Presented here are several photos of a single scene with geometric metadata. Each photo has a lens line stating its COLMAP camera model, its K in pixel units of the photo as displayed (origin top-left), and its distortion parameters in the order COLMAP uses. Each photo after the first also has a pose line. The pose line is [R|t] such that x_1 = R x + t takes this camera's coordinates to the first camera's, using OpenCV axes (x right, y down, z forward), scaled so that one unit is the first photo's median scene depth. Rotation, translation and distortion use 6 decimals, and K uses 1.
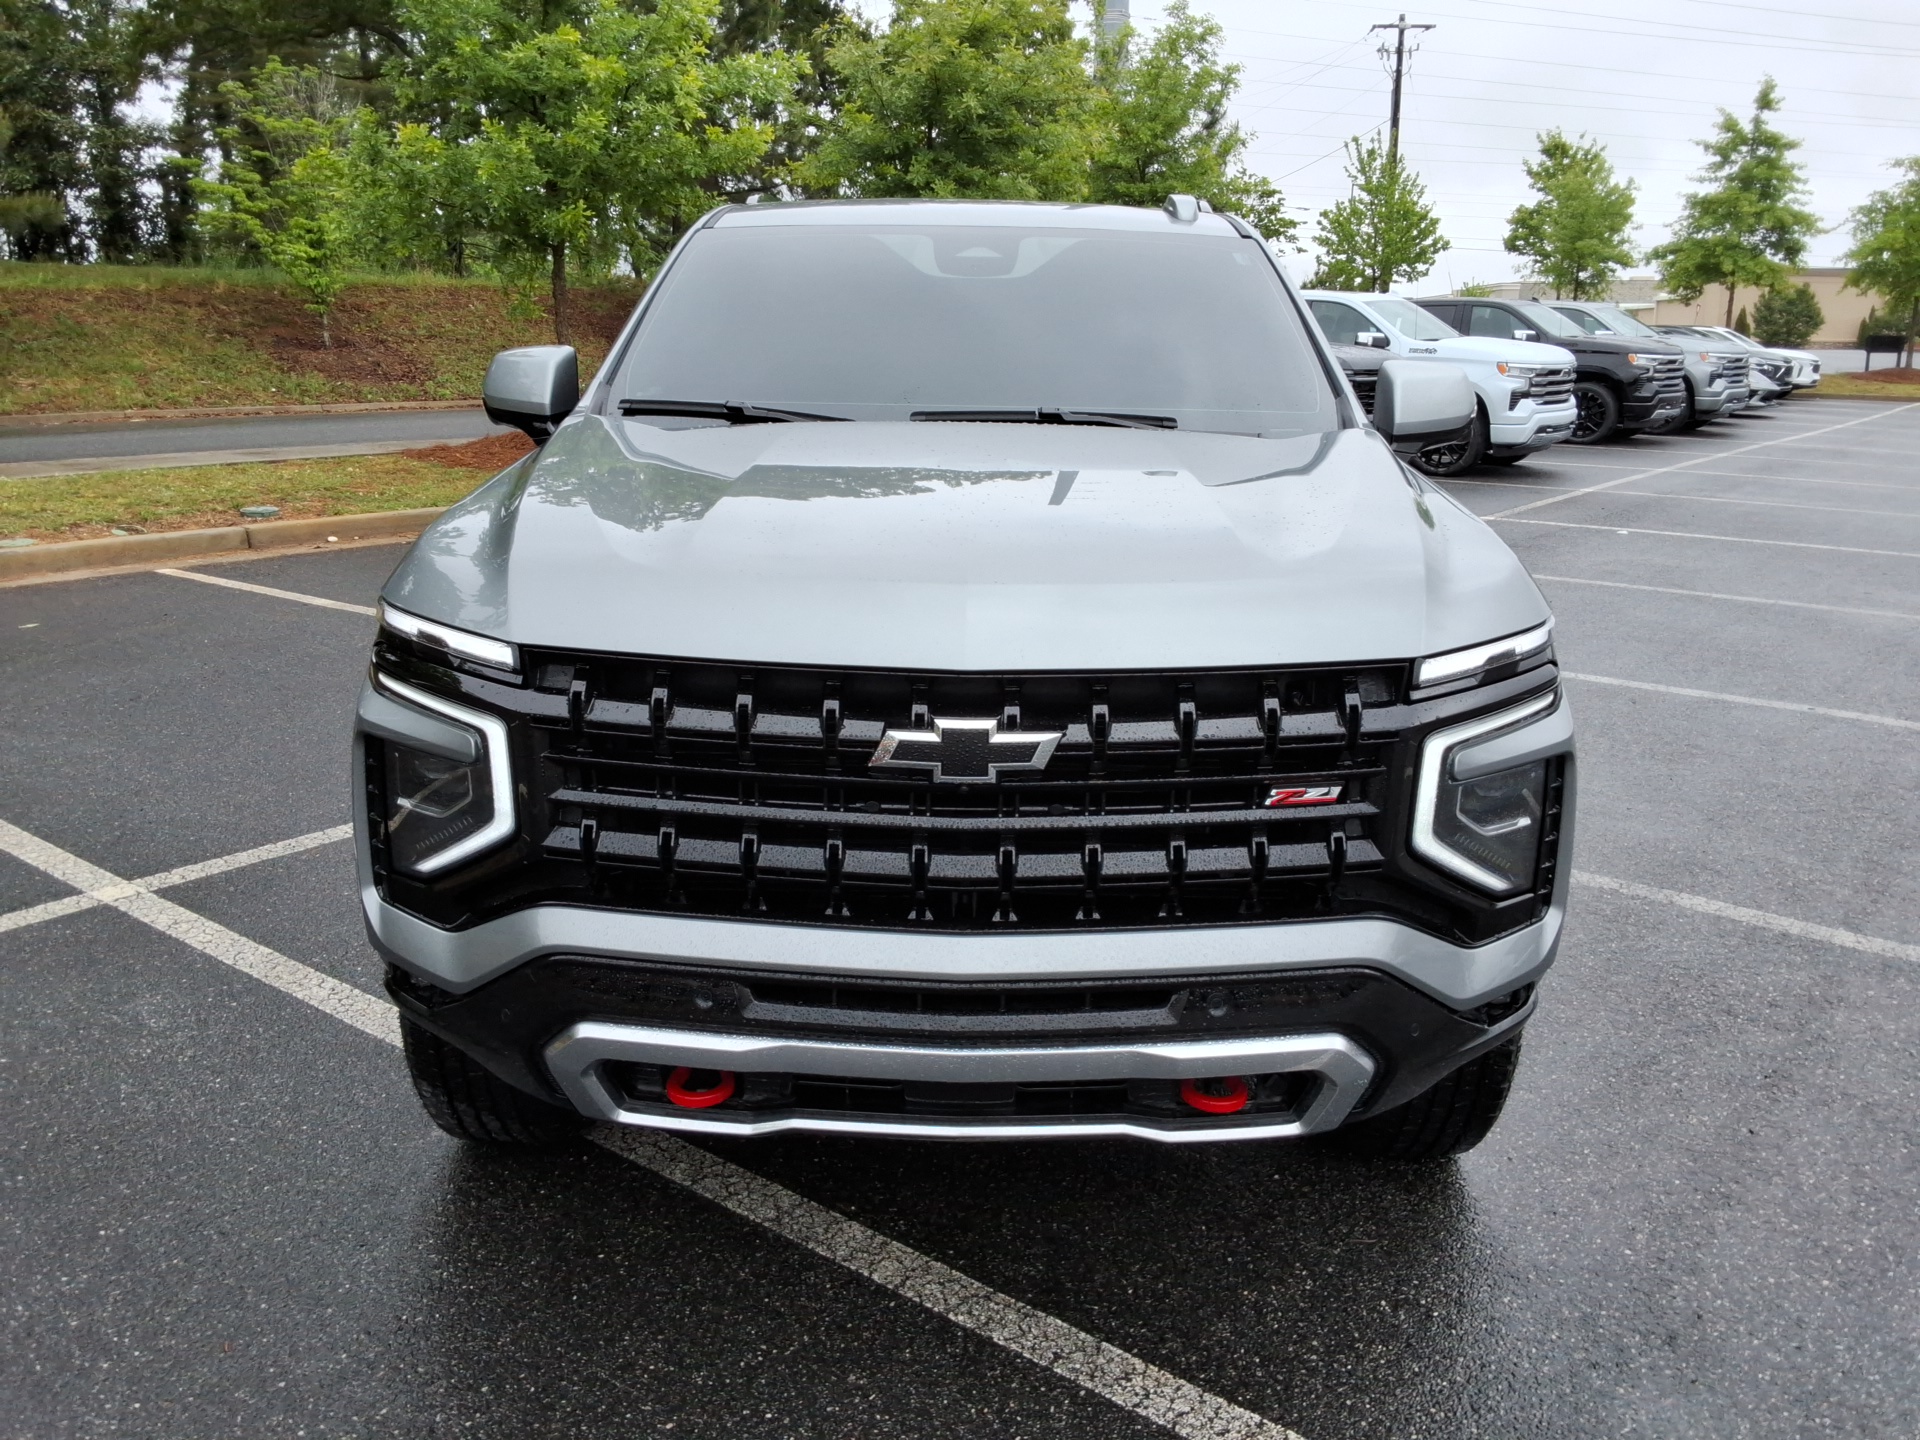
lens RADIAL K [[1538.4, 0, 961.5], [0, 1538.4, 708.9], [0, 0, 1]] dist [0.102887, -0.148185]
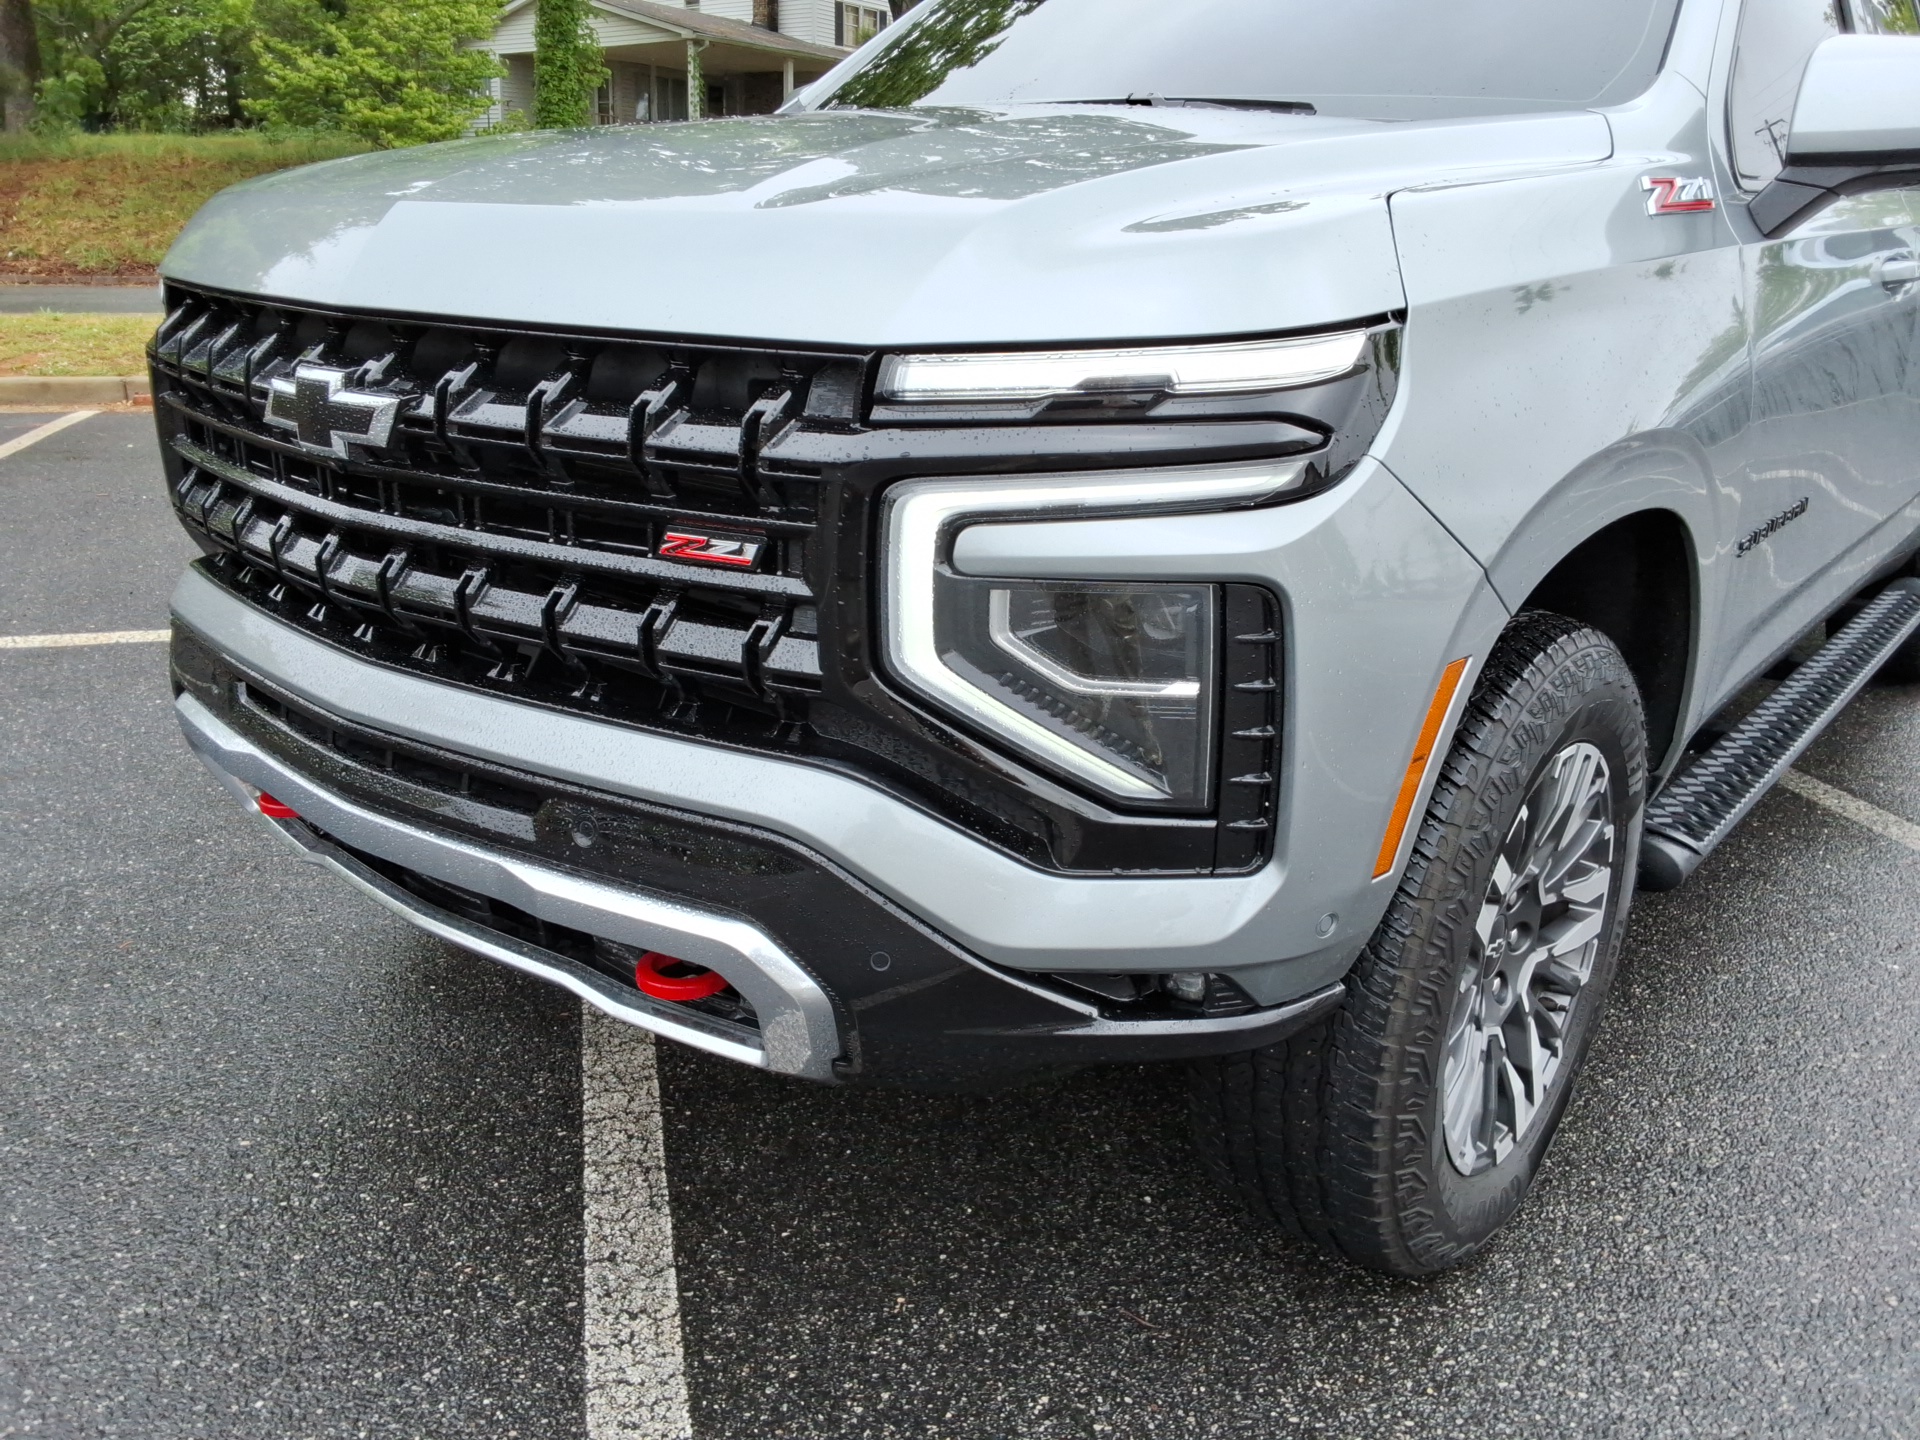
lens RADIAL K [[1538.4, 0, 961.4], [0, 1538.4, 703.0], [0, 0, 1]] dist [0.102887, -0.148185]
pose [[0.782265, 0.194343, -0.591855, 0.570496], [-0.164365, 0.980815, 0.104819, 0.027557], [0.600871, 0.015284, 0.799200, 0.442245]]
